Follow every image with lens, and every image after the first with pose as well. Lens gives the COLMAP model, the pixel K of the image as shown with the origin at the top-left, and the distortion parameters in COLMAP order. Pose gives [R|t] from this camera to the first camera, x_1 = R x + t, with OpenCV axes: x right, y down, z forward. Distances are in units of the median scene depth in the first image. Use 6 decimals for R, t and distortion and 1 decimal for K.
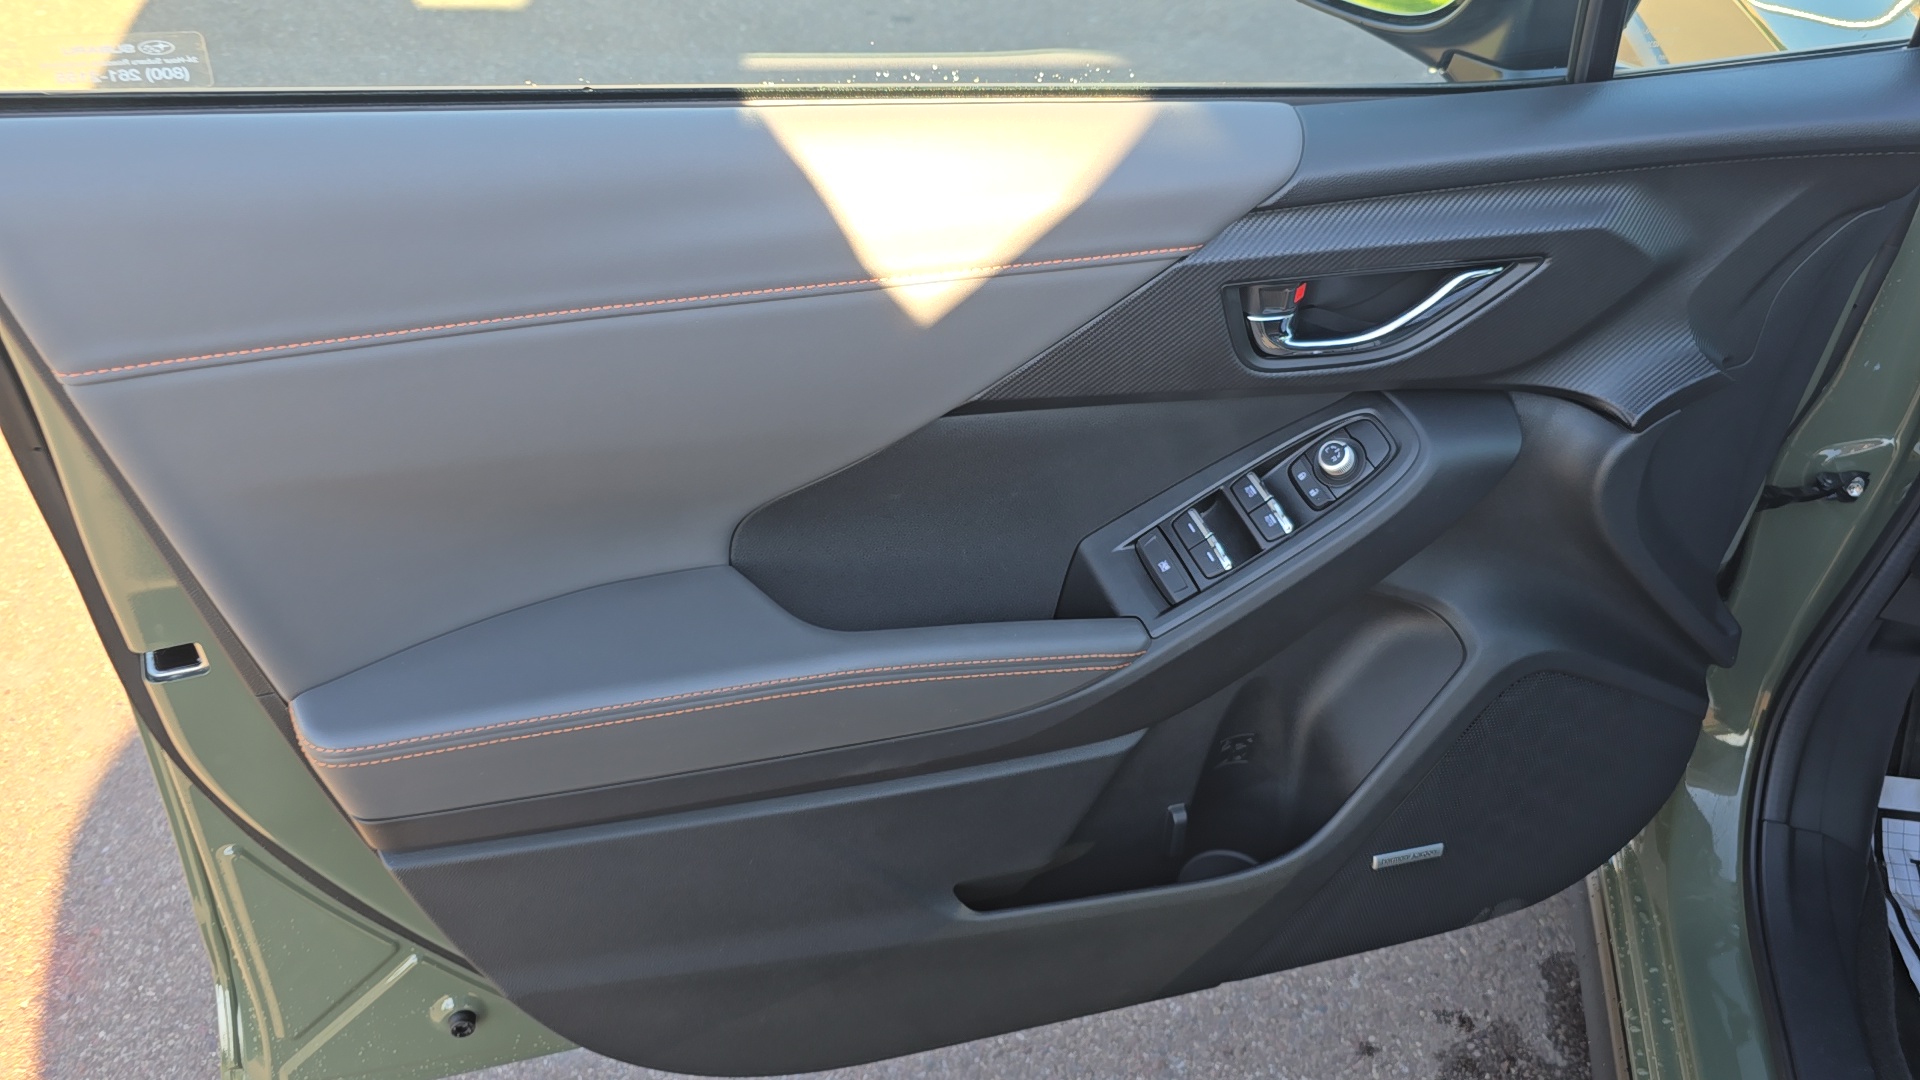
lens RADIAL K [[1595.2, 0, 966.2], [0, 1595.2, 554.7], [0, 0, 1]] dist [-0.000944, 0.003851]
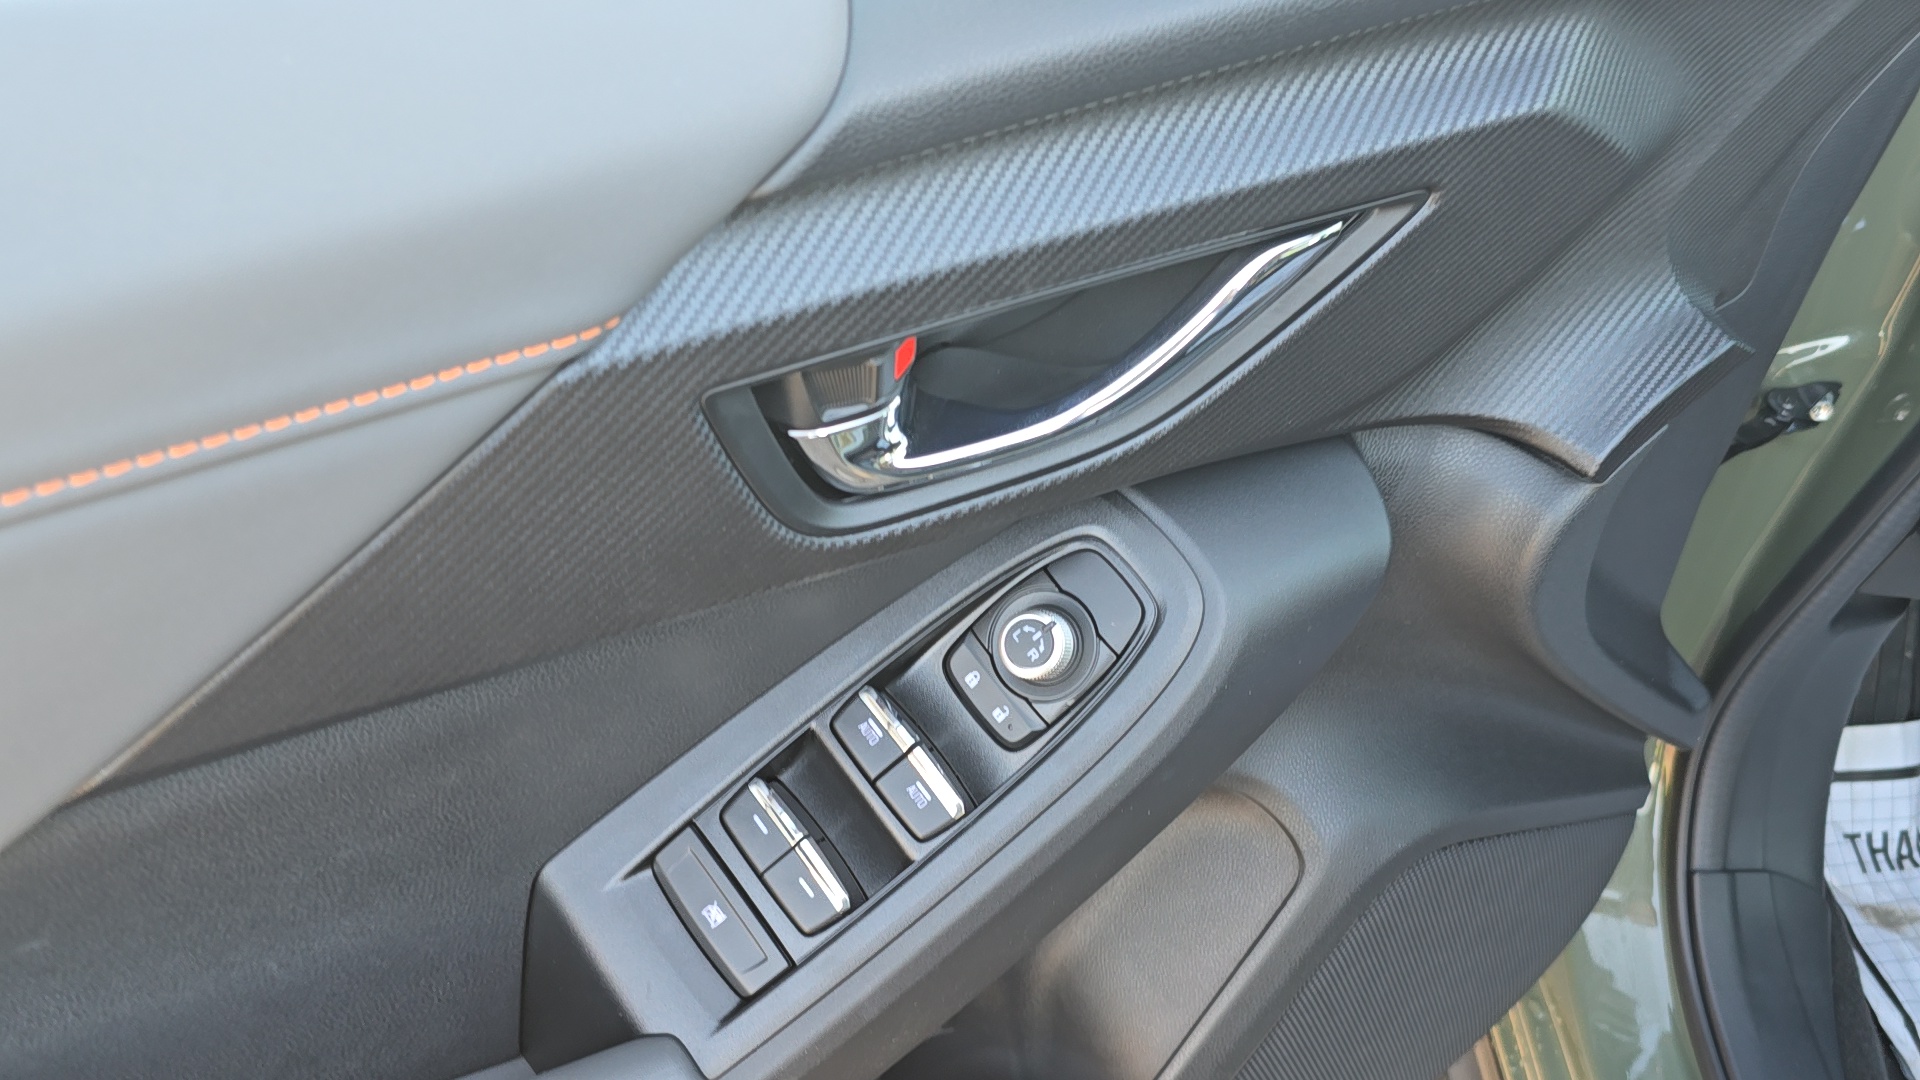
lens RADIAL K [[1595.2, 0, 961.8], [0, 1595.2, 526.1], [0, 0, 1]] dist [-0.000944, 0.003851]
pose [[0.975639, -0.152981, 0.157245, 0.140006], [0.131669, 0.981633, 0.138060, -0.163755], [-0.175477, -0.113992, 0.977862, 0.538956]]
